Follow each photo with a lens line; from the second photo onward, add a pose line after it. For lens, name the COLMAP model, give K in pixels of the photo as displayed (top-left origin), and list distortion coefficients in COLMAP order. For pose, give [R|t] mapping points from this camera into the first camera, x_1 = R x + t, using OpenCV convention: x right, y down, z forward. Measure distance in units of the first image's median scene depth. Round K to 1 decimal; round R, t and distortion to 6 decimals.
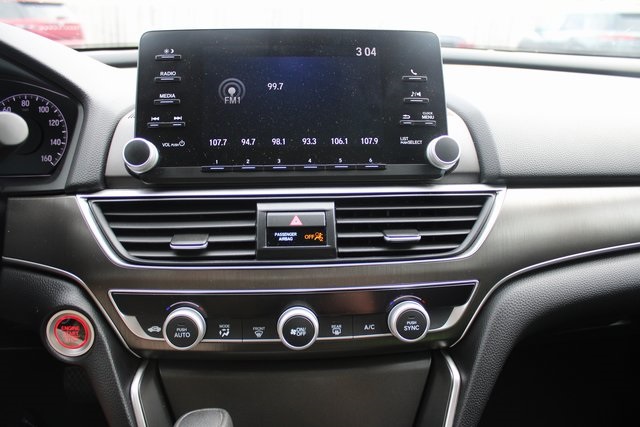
lens RADIAL K [[527.2, 0, 320.0], [0, 527.2, 213.5], [0, 0, 1]] dist [-0.145182, 0.011278]
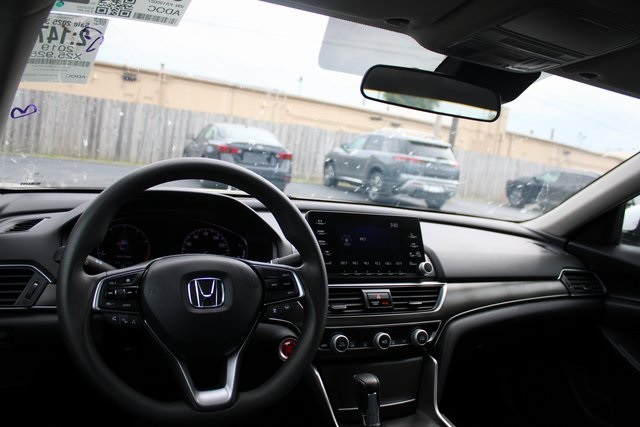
lens RADIAL K [[527.2, 0, 320.0], [0, 527.2, 213.5], [0, 0, 1]] dist [-0.145182, 0.011278]
pose [[0.925328, 0.057196, 0.374829, -1.186840], [0.013038, 0.983173, -0.182212, 0.071802], [-0.378944, 0.173493, 0.909011, -1.120315]]
